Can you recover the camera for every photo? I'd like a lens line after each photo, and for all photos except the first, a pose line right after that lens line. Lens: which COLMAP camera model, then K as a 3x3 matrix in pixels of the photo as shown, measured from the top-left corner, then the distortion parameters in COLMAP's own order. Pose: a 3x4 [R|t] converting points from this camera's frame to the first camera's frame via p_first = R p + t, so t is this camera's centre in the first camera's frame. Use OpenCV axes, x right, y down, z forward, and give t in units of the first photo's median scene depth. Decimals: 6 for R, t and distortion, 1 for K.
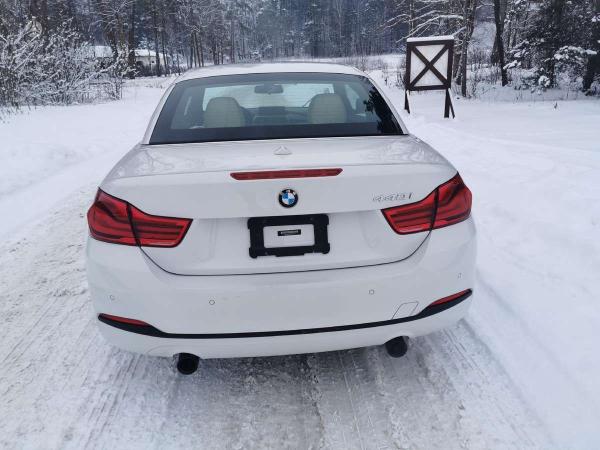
lens RADIAL K [[458.7, 0, 302.9], [0, 458.7, 226.4], [0, 0, 1]] dist [0.078507, -0.106464]
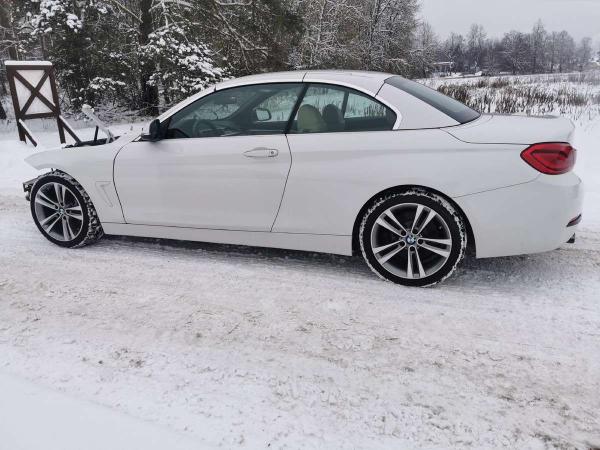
lens RADIAL K [[458.7, 0, 302.9], [0, 458.7, 226.4], [0, 0, 1]] dist [0.078507, -0.106464]
pose [[0.405003, -0.248707, 0.879840, -0.391386], [0.312070, 0.942108, 0.122658, -0.046718], [-0.859410, 0.224895, 0.459170, 0.191999]]
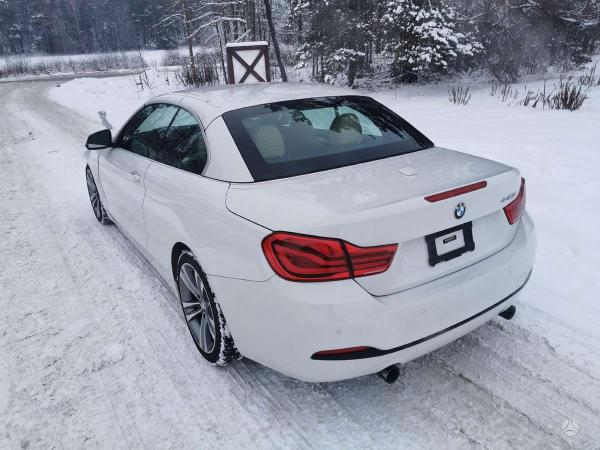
lens RADIAL K [[458.7, 0, 302.9], [0, 458.7, 226.4], [0, 0, 1]] dist [0.078507, -0.106464]
pose [[0.876120, -0.177340, 0.448290, -0.160874], [0.173917, 0.983531, 0.049181, -0.026056], [-0.449629, 0.034877, 0.892534, 0.017786]]
